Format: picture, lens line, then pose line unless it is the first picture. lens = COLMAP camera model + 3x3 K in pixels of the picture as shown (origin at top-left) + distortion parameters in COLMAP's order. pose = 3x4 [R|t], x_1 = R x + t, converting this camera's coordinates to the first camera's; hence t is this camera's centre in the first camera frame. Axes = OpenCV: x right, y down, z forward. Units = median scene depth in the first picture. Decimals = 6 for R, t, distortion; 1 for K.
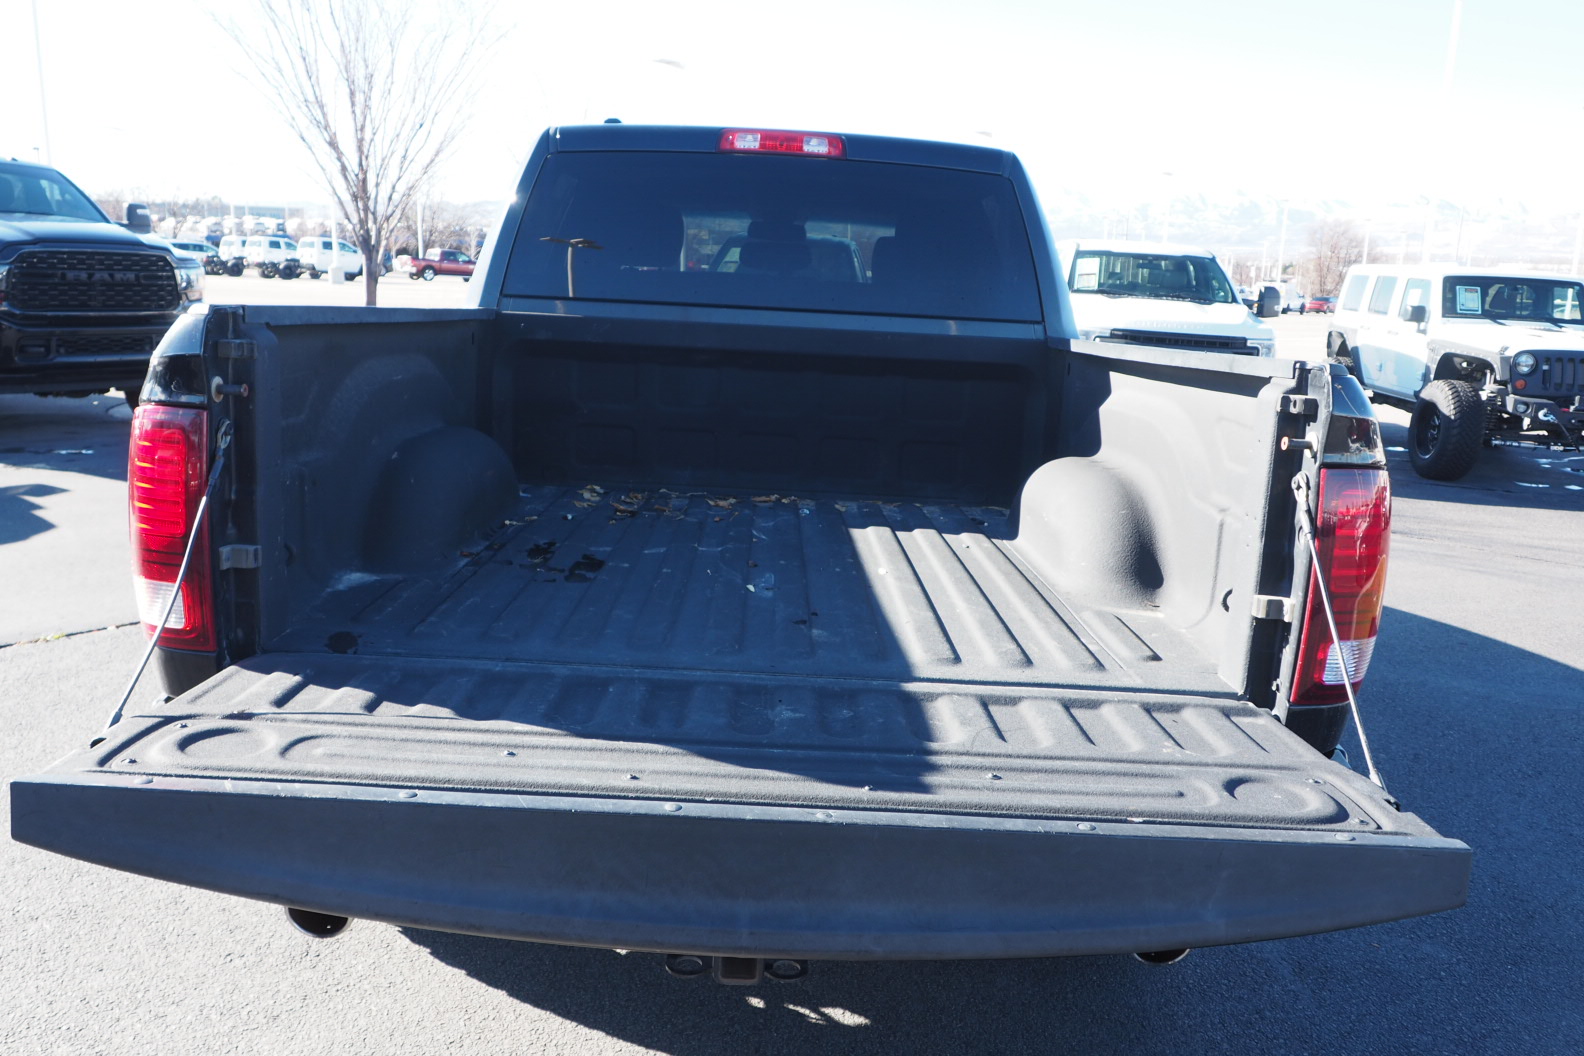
lens RADIAL K [[1207.4, 0, 790.1], [0, 1207.4, 525.3], [0, 0, 1]] dist [-0.028980, 0.011091]
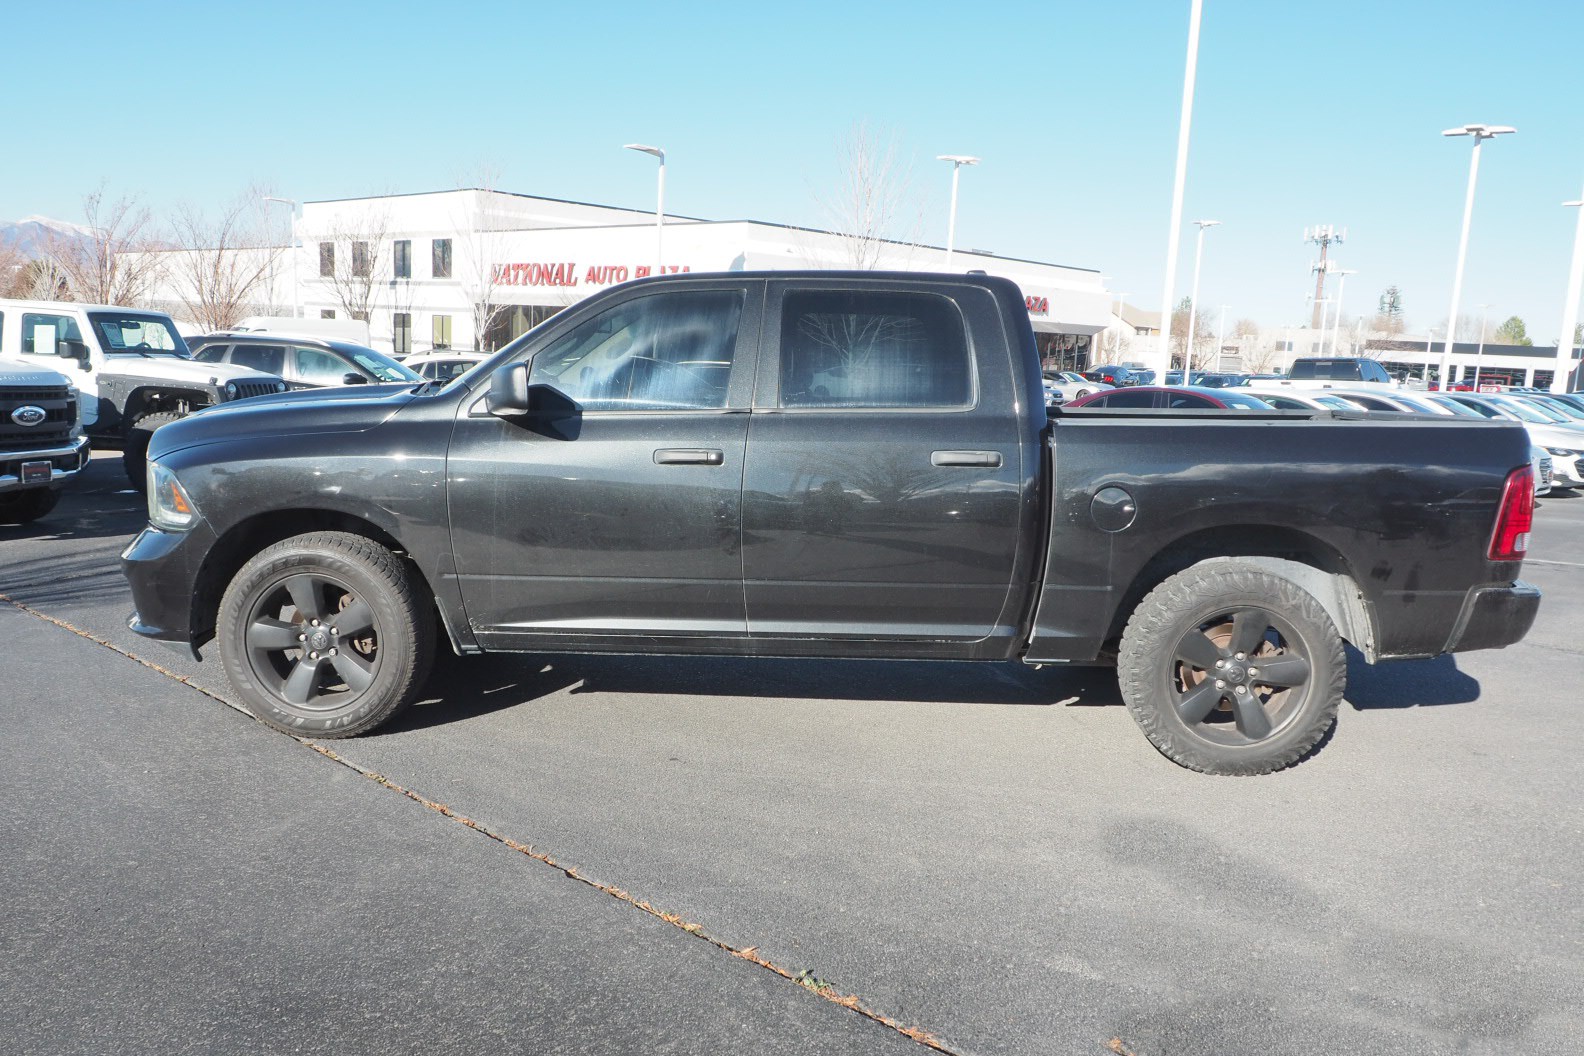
lens RADIAL K [[1207.4, 0, 785.5], [0, 1207.4, 517.7], [0, 0, 1]] dist [-0.028980, 0.011091]
pose [[0.027423, -0.170834, 0.984918, -0.527869], [0.166903, 0.972240, 0.163988, -0.115141], [-0.985592, 0.159889, 0.055174, 0.416806]]
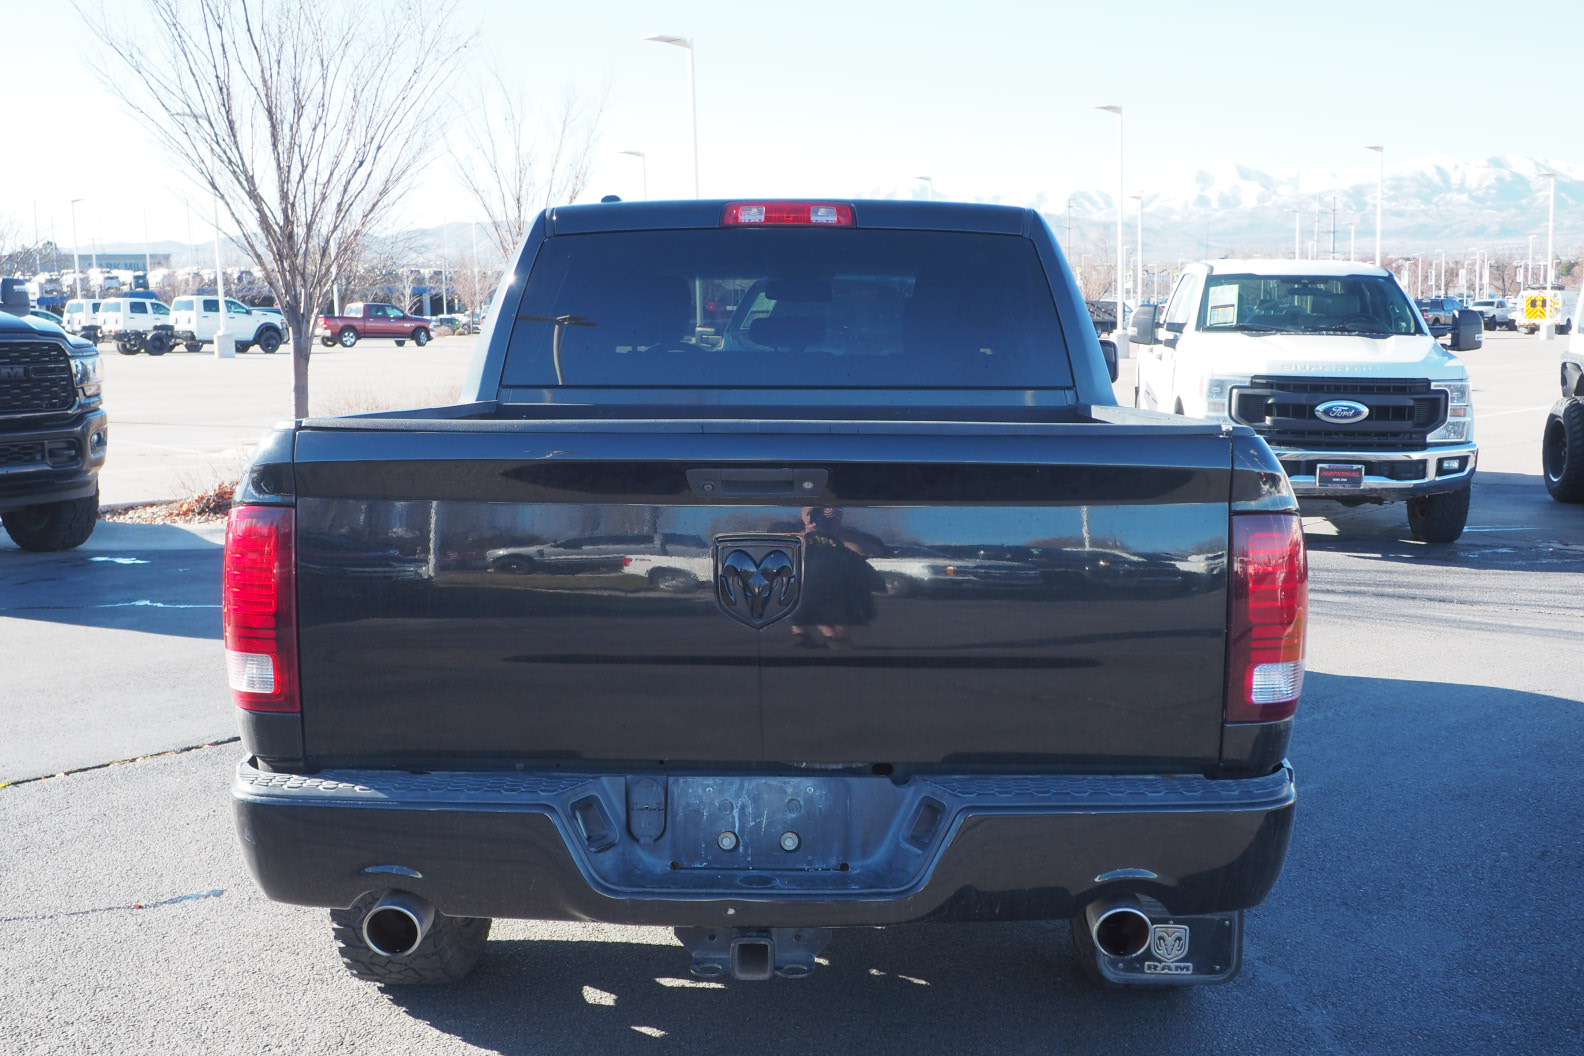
lens RADIAL K [[1742.3, 0, 800.9], [0, 1742.3, 537.9], [0, 0, 1]] dist [-0.015701, 0.000000]
pose [[0.998371, -0.044044, -0.036267, 0.013744], [0.041135, 0.996153, -0.077371, 0.014733], [0.039536, 0.075753, 0.996342, -0.116618]]
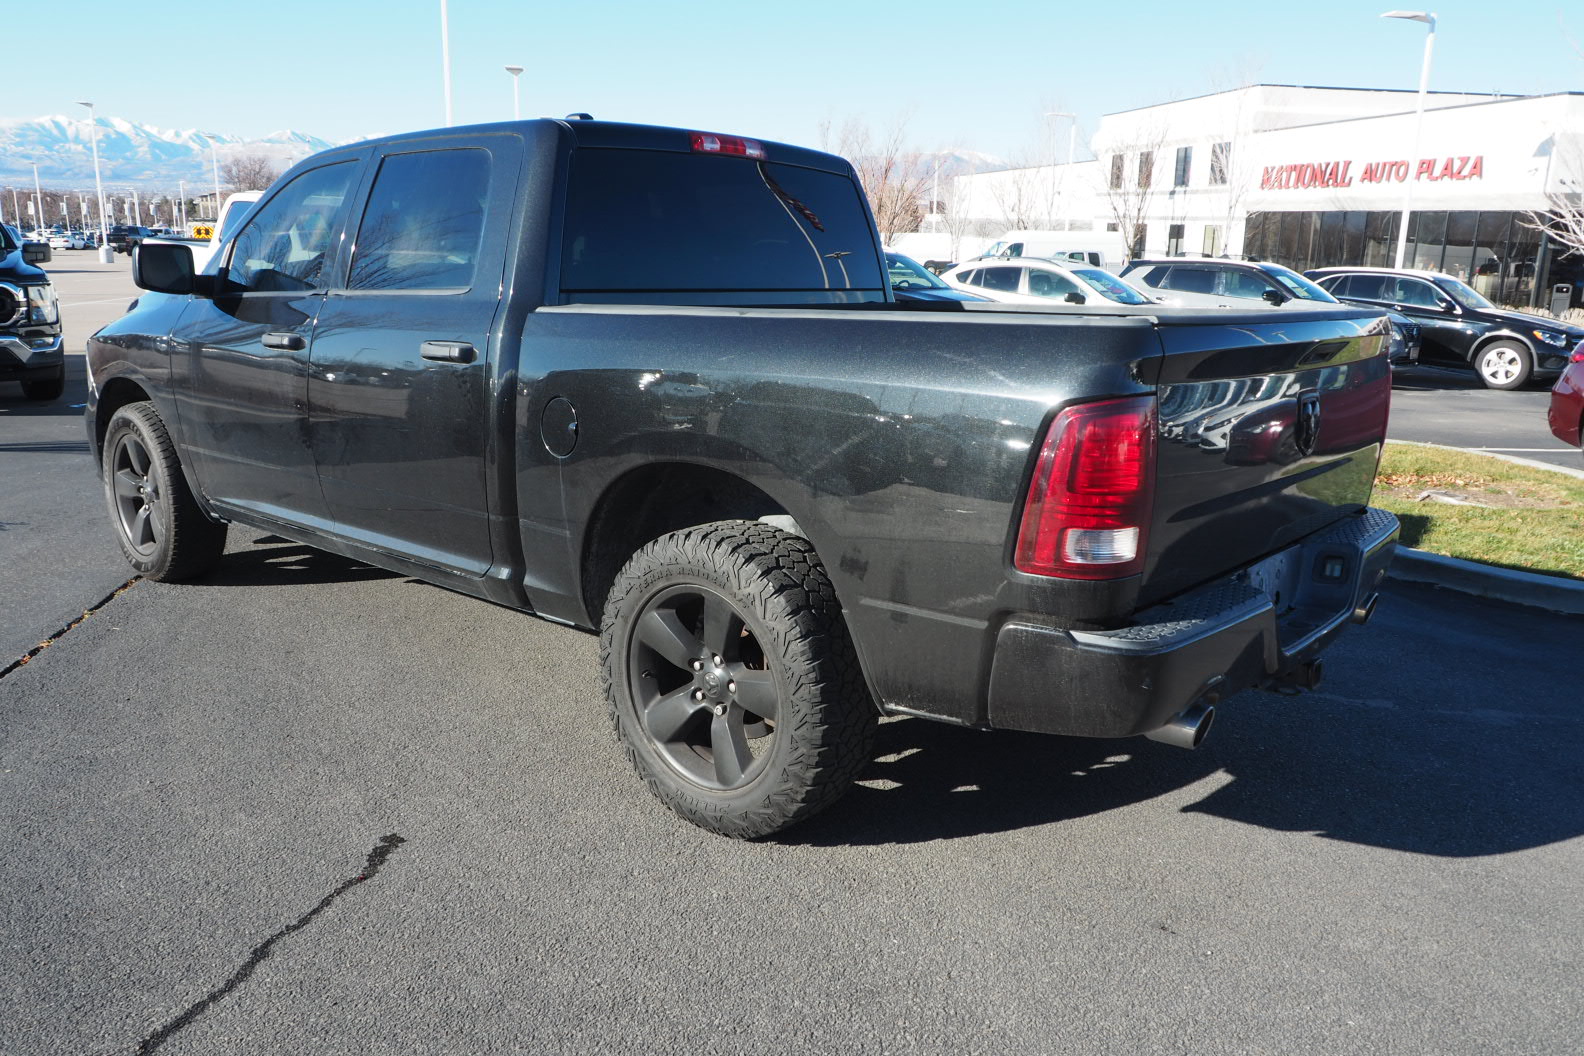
lens RADIAL K [[1207.4, 0, 797.1], [0, 1207.4, 525.3], [0, 0, 1]] dist [-0.028980, 0.011091]
pose [[0.659345, -0.194948, 0.726126, -0.290117], [0.158114, 0.980154, 0.119576, -0.029170], [-0.735027, 0.035969, 0.677084, 0.059834]]
